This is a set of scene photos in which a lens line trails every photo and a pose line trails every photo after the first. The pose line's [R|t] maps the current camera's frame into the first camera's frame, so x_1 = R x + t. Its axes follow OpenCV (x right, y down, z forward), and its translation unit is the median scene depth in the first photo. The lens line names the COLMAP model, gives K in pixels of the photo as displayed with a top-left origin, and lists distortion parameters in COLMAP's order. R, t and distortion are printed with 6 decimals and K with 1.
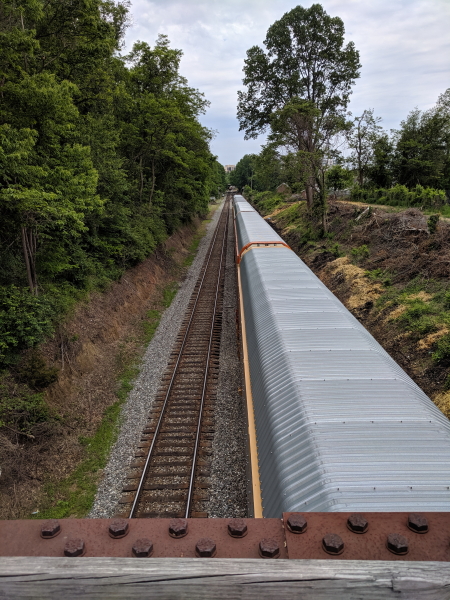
lens RADIAL K [[469.3, 0, 225.6], [0, 469.3, 289.4], [0, 0, 1]] dist [-0.022483, 0.044841]
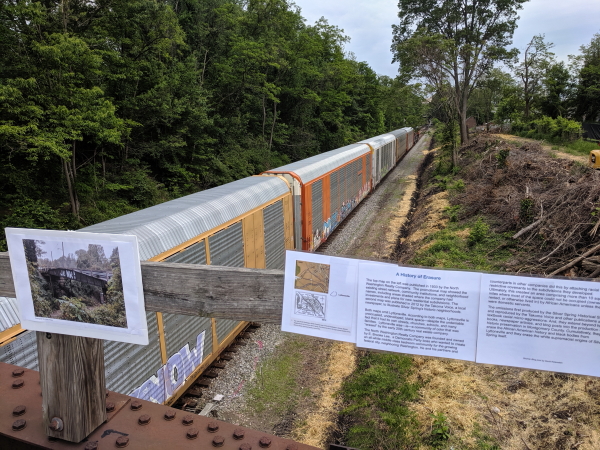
lens RADIAL K [[469.3, 0, 301.2], [0, 469.3, 218.7], [0, 0, 1]] dist [-0.022483, 0.044841]
pose [[0.960568, 0.052465, -0.273050, 0.220797], [-0.054148, 0.998532, 0.001375, 0.001629], [0.272721, 0.013464, 0.961999, -0.017012]]
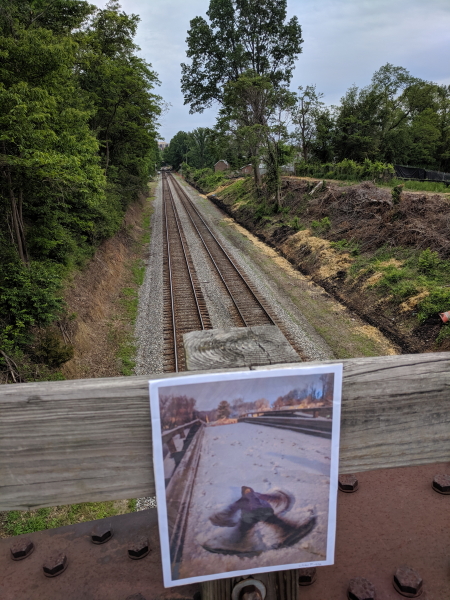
lens RADIAL K [[469.3, 0, 226.5], [0, 469.3, 291.2], [0, 0, 1]] dist [-0.022483, 0.044841]
pose [[0.989181, -0.042756, 0.140329, -0.063676], [0.036015, 0.998088, 0.050232, 0.006939], [-0.142208, -0.044634, 0.988830, 0.004874]]
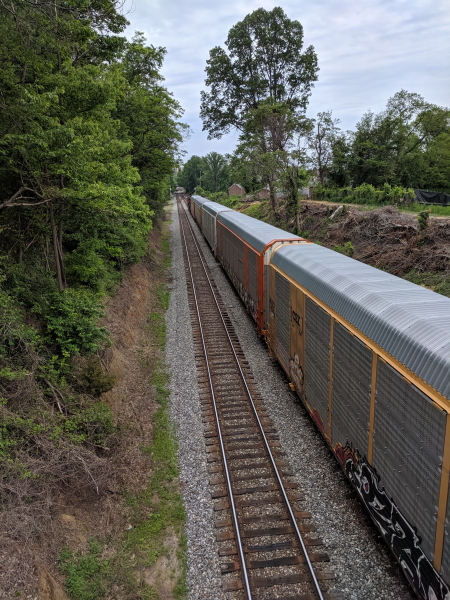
lens RADIAL K [[469.3, 0, 226.7], [0, 469.3, 288.9], [0, 0, 1]] dist [-0.022483, 0.044841]
pose [[0.992278, -0.032974, 0.119570, -0.086356], [0.033379, 0.999442, -0.001388, 0.000465], [-0.119457, 0.005368, 0.992825, 0.010085]]
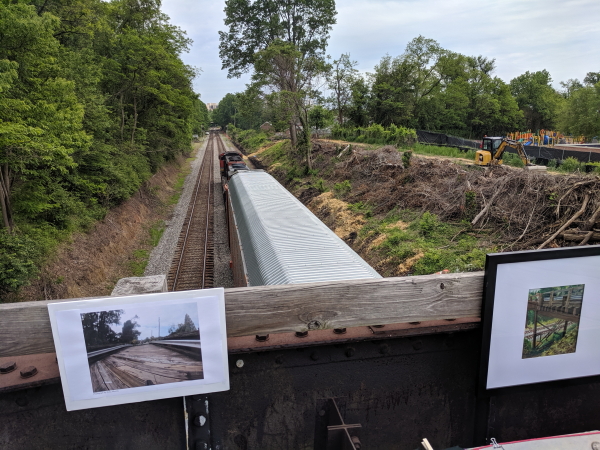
lens RADIAL K [[469.3, 0, 308.6], [0, 469.3, 212.6], [0, 0, 1]] dist [-0.022483, 0.044841]
pose [[0.978328, -0.029396, 0.204962, -0.007565], [0.035921, 0.998957, -0.028190, 0.005227], [-0.203919, 0.034942, 0.978364, -0.017197]]
